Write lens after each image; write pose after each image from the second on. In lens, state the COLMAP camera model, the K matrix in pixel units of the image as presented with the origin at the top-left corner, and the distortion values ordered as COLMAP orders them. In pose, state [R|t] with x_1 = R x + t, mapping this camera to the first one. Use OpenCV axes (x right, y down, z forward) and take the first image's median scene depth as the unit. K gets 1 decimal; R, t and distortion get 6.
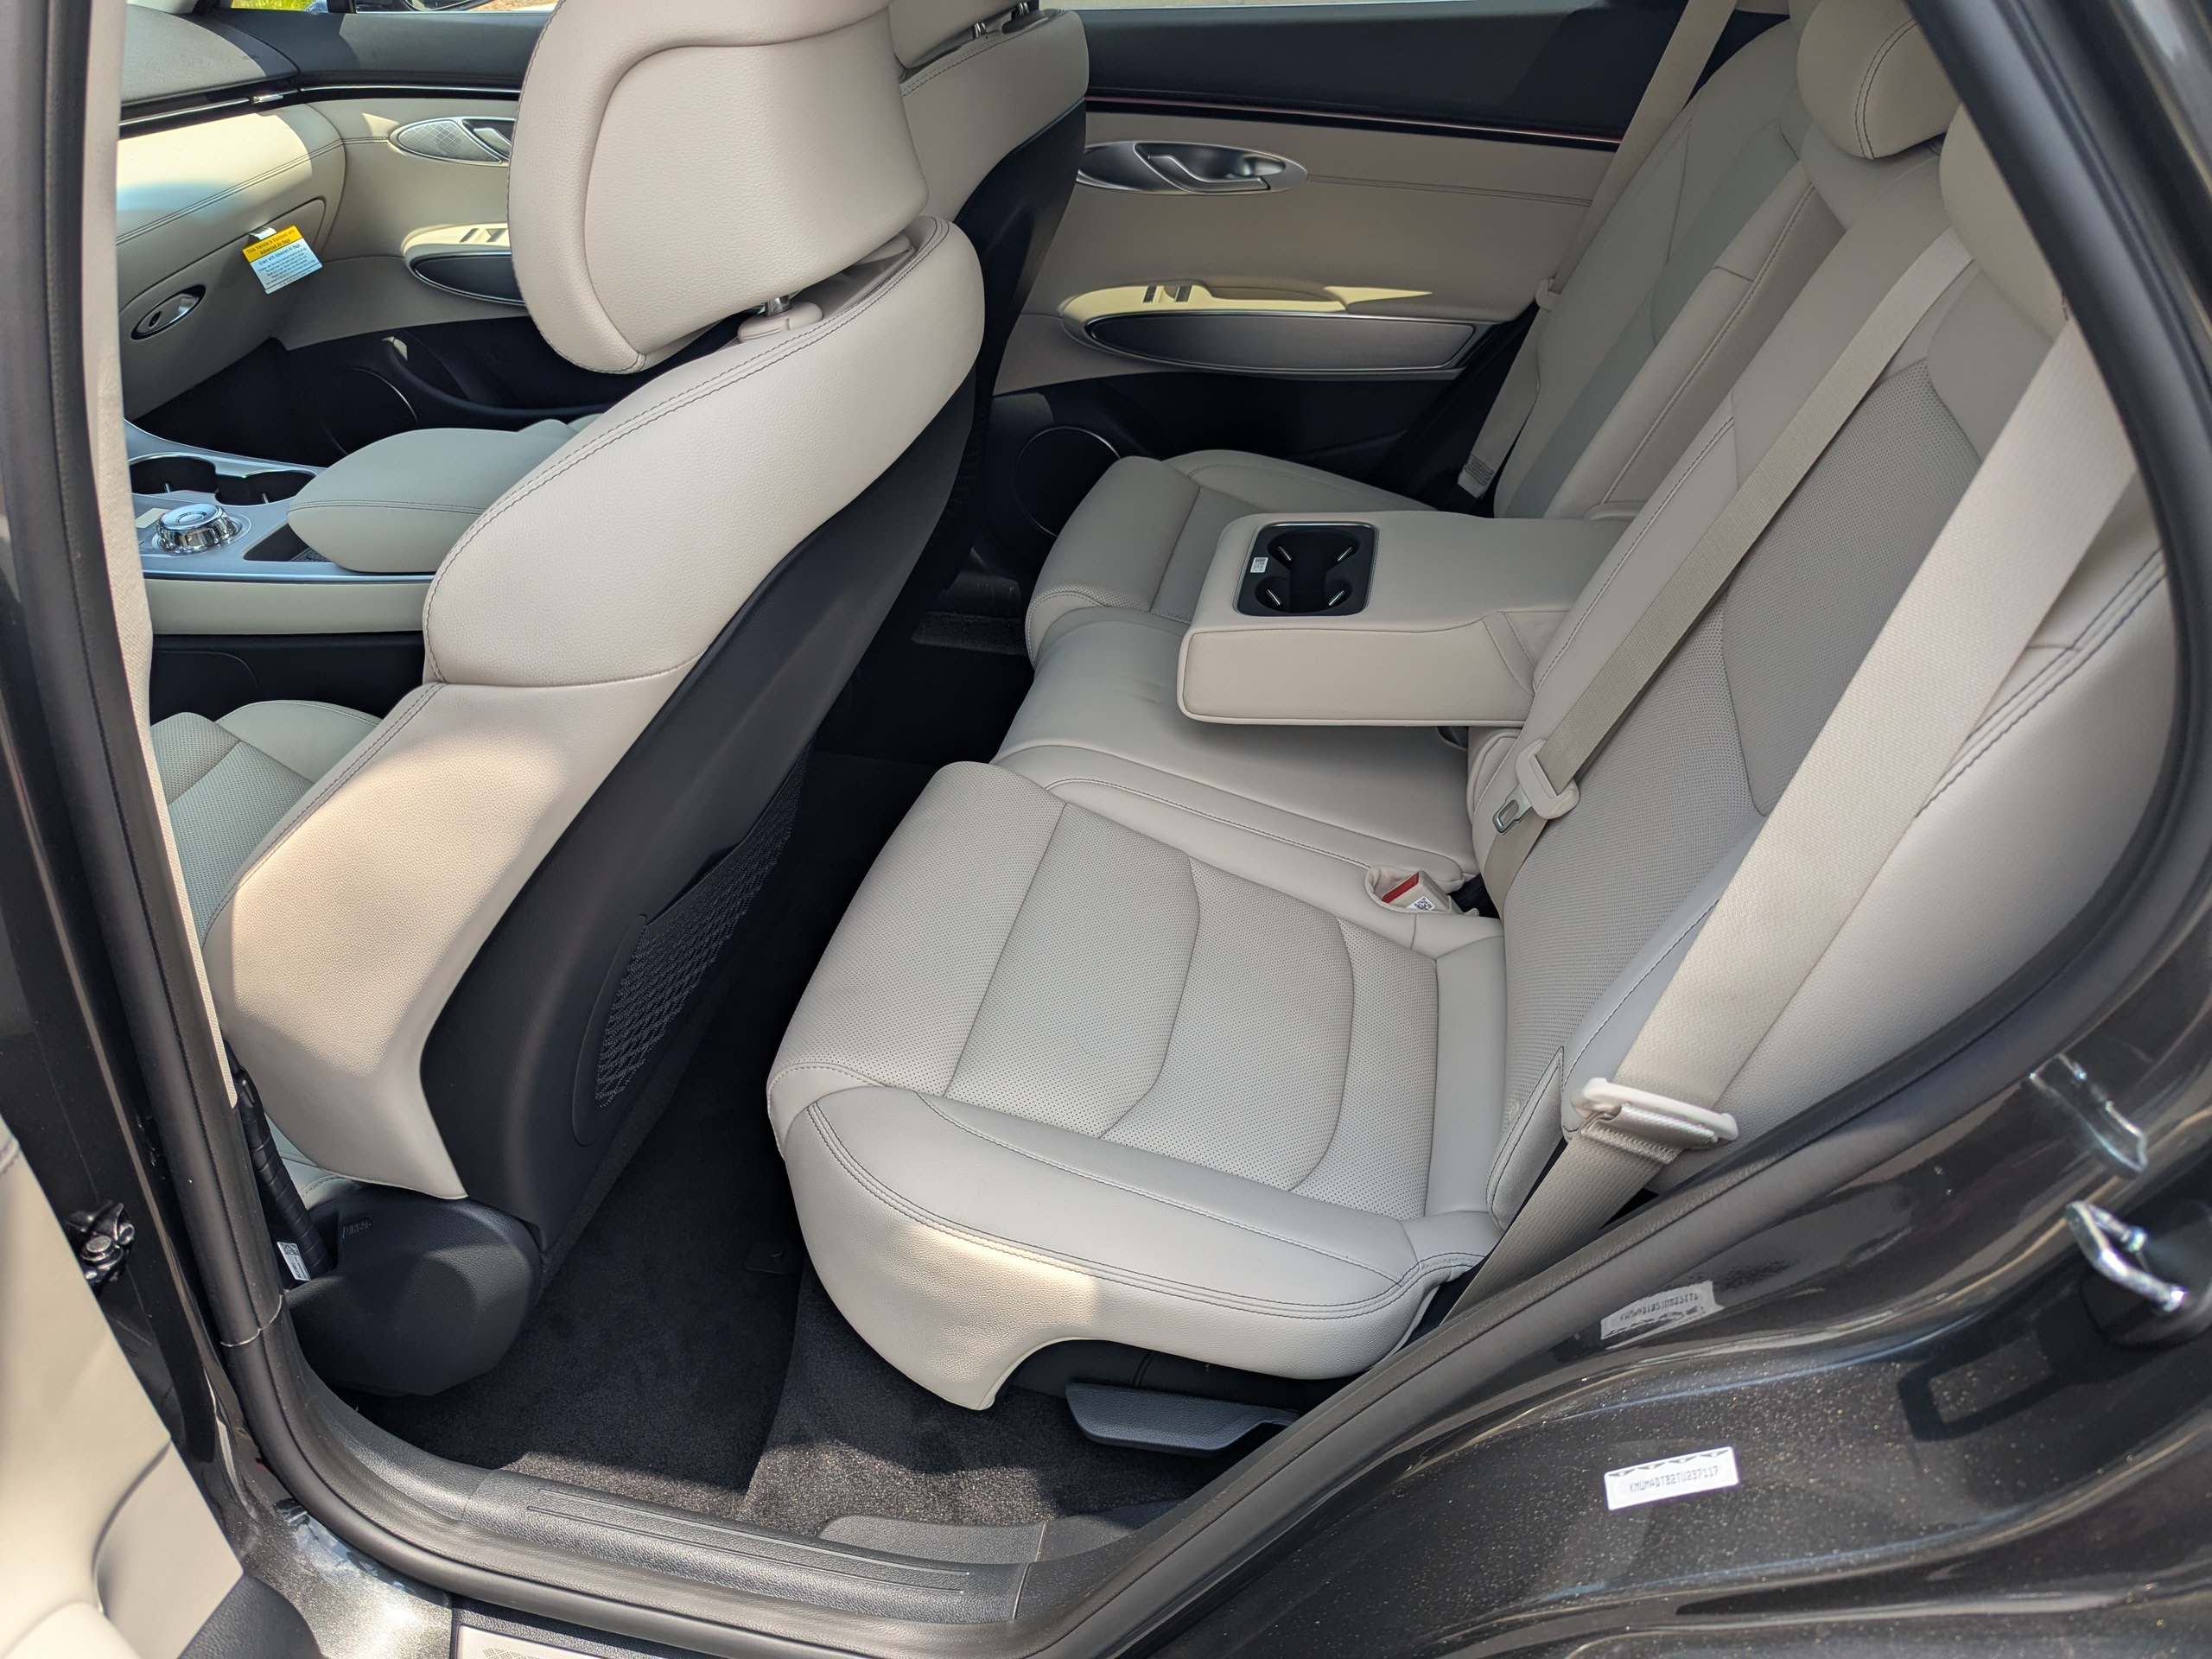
lens RADIAL K [[1607.1, 0, 1104.6], [0, 1607.1, 851.0], [0, 0, 1]] dist [0.004934, -0.006616]
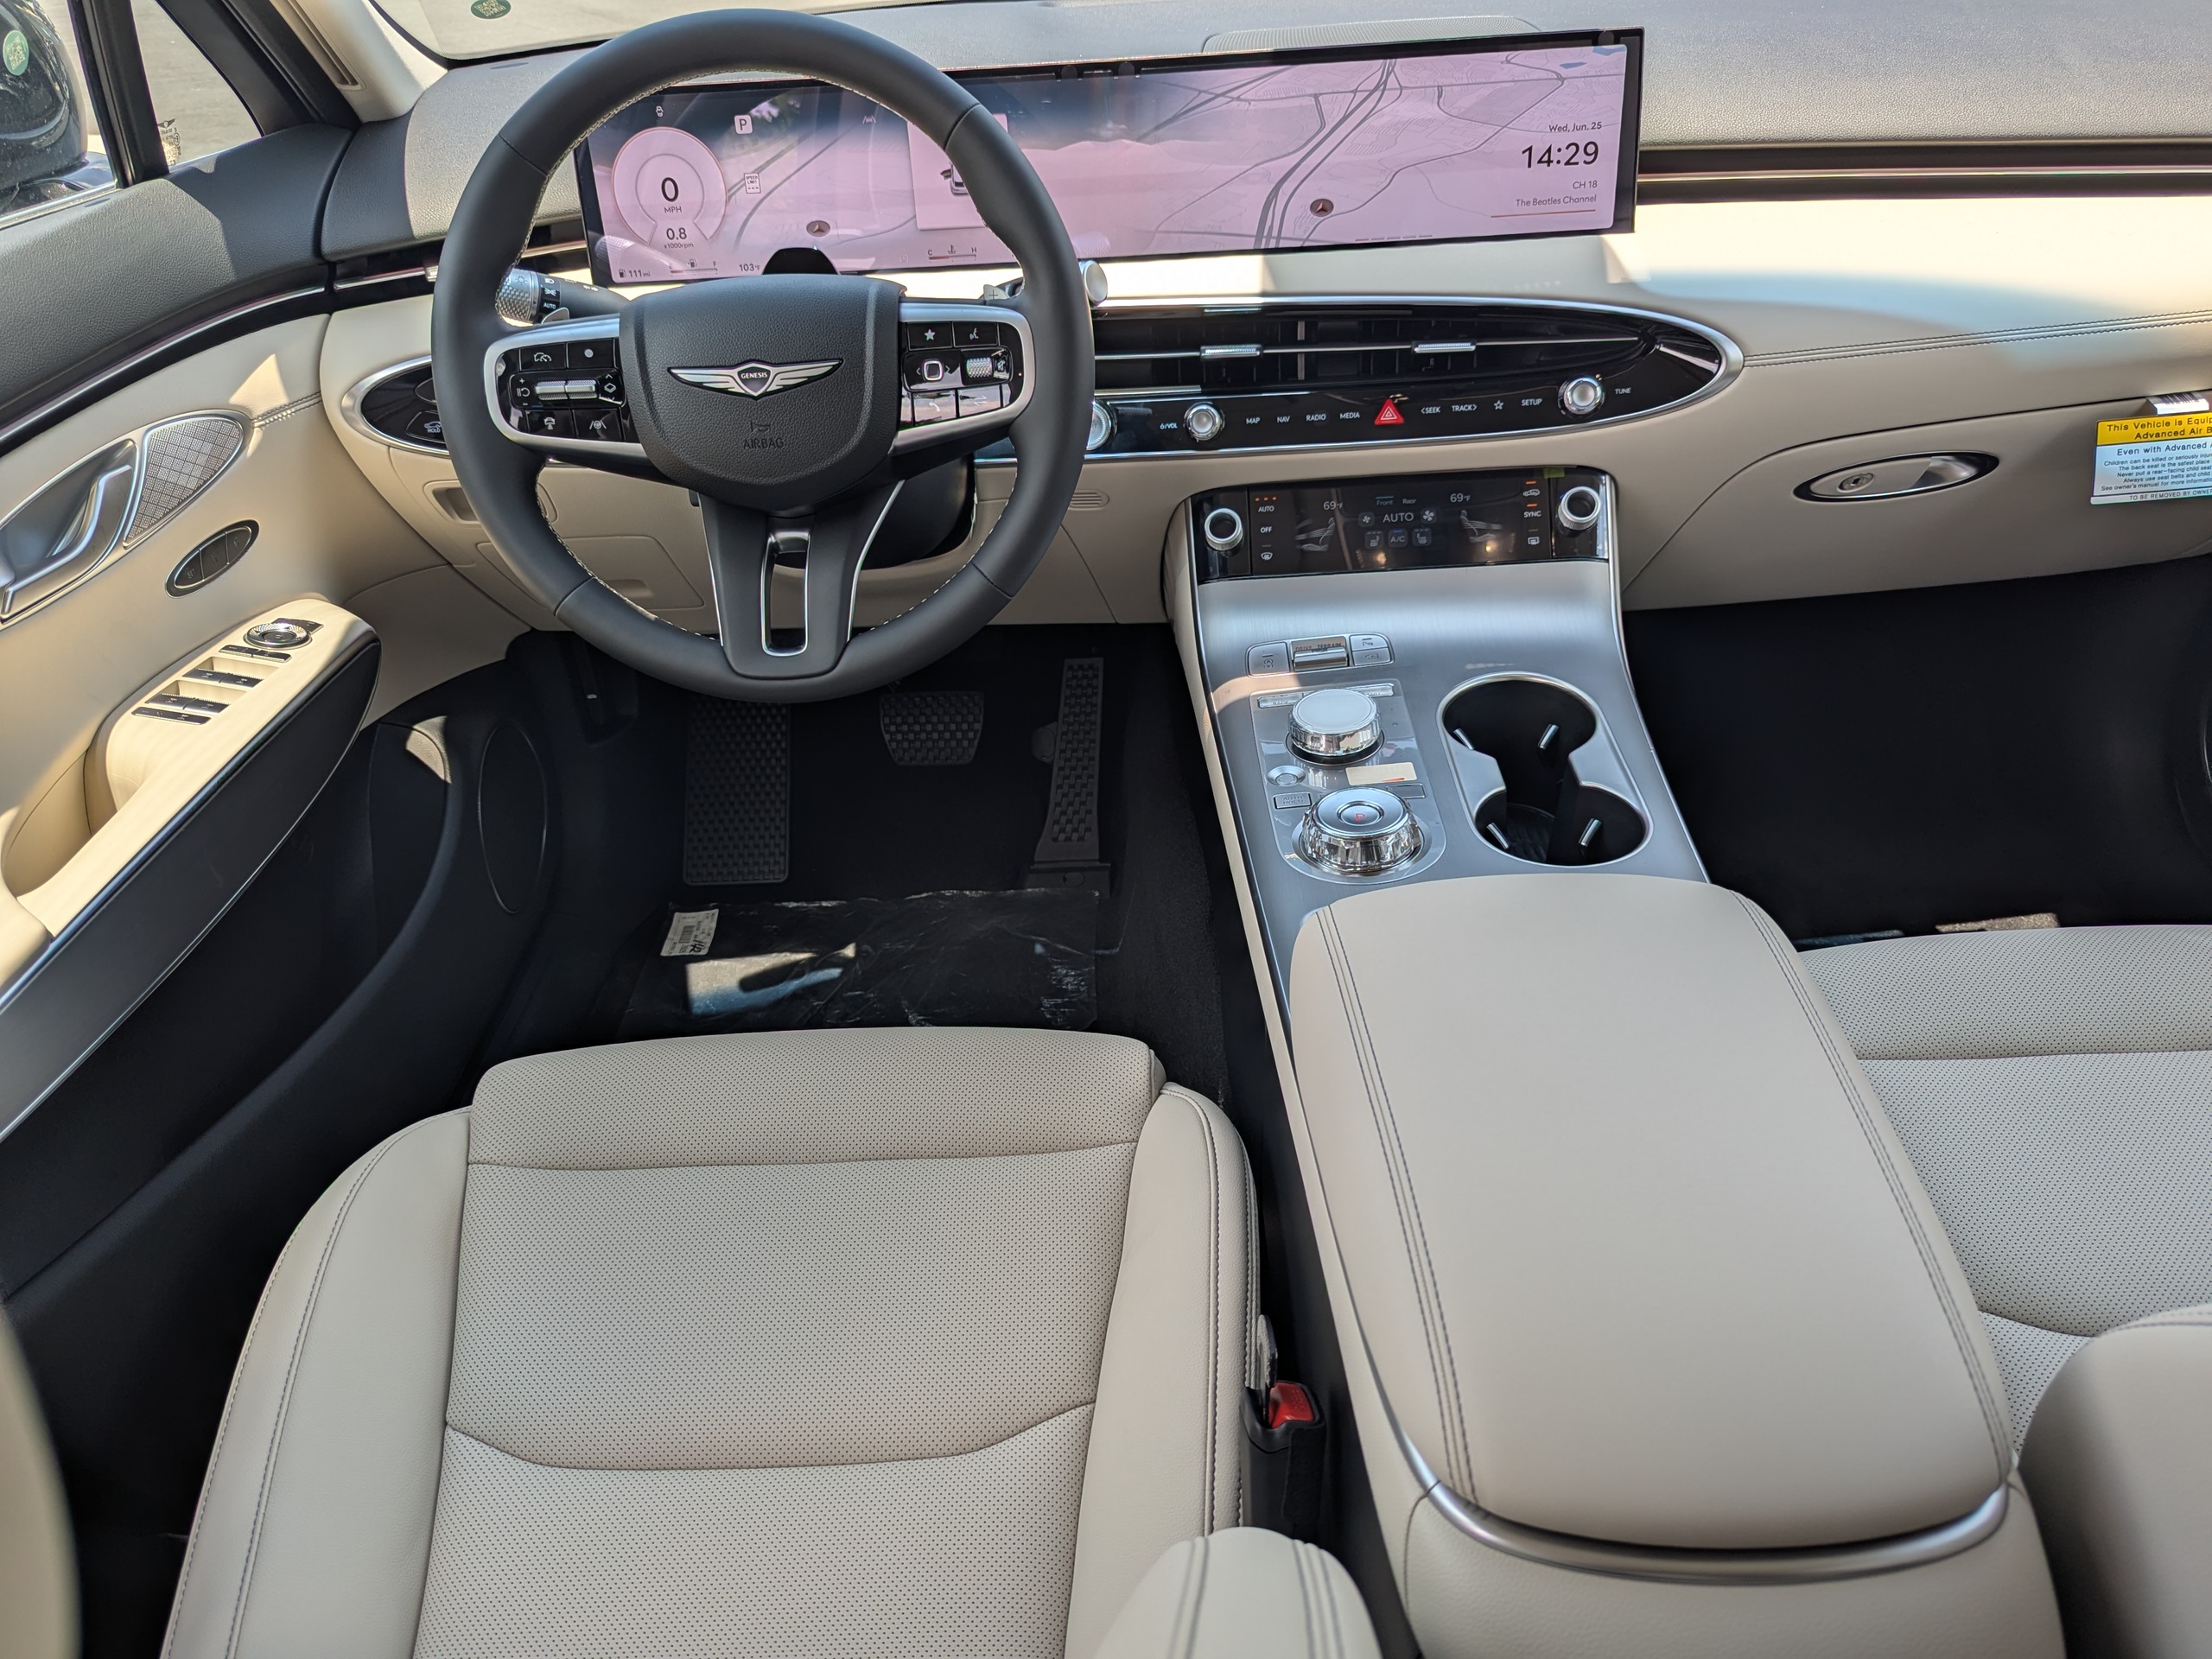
lens RADIAL K [[1607.1, 0, 1104.6], [0, 1607.1, 851.0], [0, 0, 1]] dist [0.004934, -0.006616]
pose [[0.197696, 0.522868, -0.829171, -0.064956], [-0.510367, 0.777081, 0.368336, -0.275714], [0.836924, 0.350363, 0.420481, 0.510049]]
